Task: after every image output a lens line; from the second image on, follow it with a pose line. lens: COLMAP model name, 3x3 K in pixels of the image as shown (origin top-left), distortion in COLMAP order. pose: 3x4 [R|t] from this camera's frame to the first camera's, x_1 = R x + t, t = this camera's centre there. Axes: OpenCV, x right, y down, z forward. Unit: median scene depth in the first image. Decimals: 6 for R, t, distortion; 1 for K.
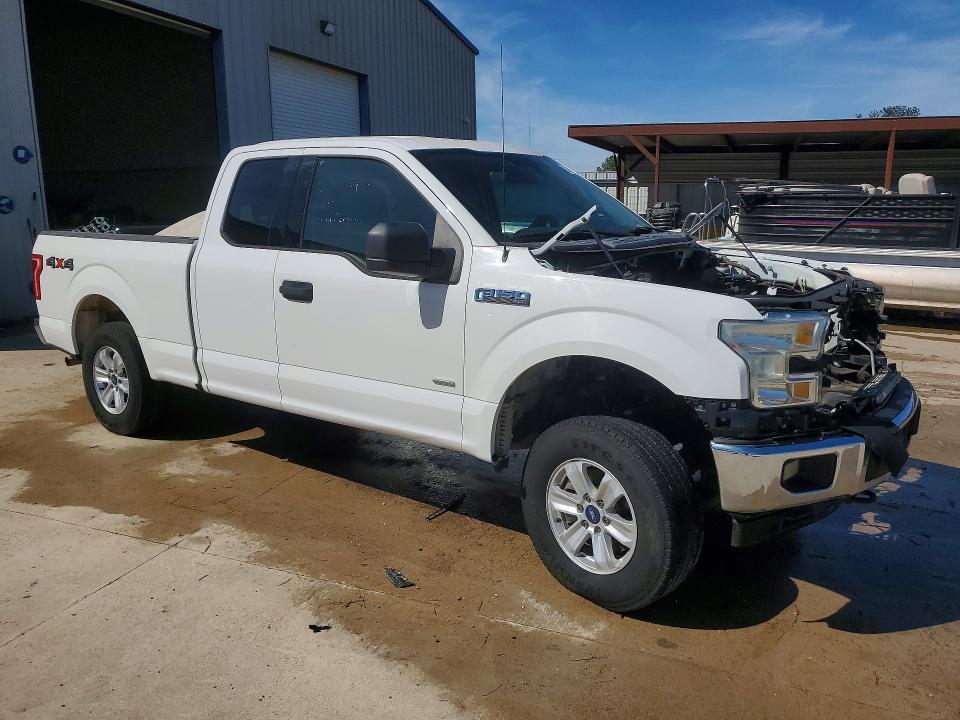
lens RADIAL K [[762.9, 0, 480.0], [0, 762.9, 360.0], [0, 0, 1]] dist [0.023433, 0.001968]
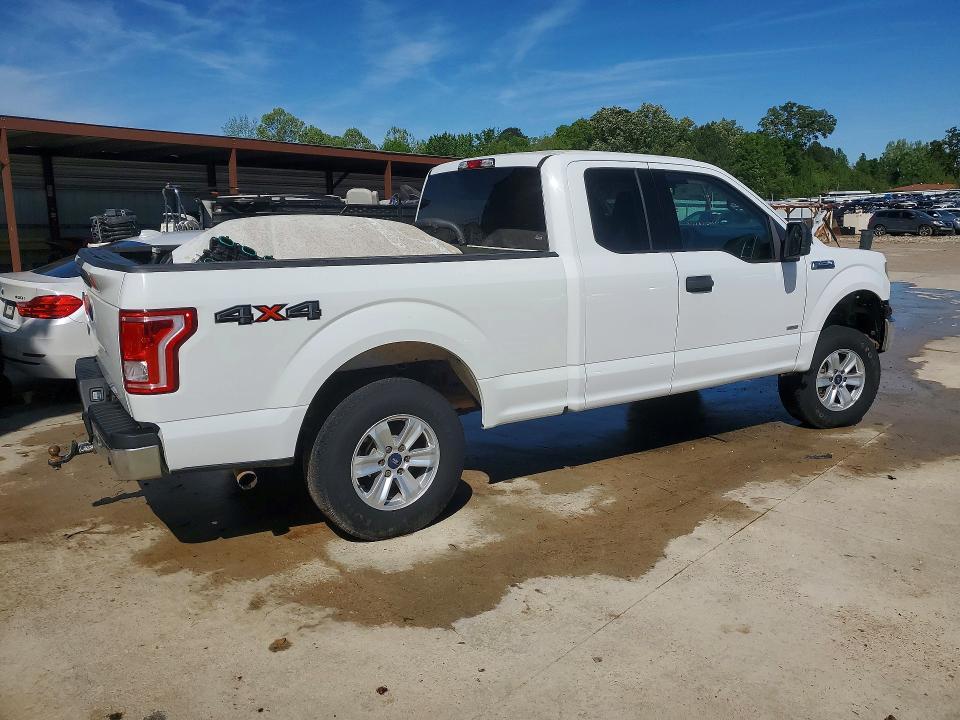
lens RADIAL K [[749.8, 0, 480.0], [0, 749.8, 360.0], [0, 0, 1]] dist [0.040251, -0.060218]
pose [[0.352171, -0.184904, 0.917489, -1.305679], [0.190778, 0.973891, 0.123042, -0.165574], [-0.916286, 0.131705, 0.378252, 0.798003]]
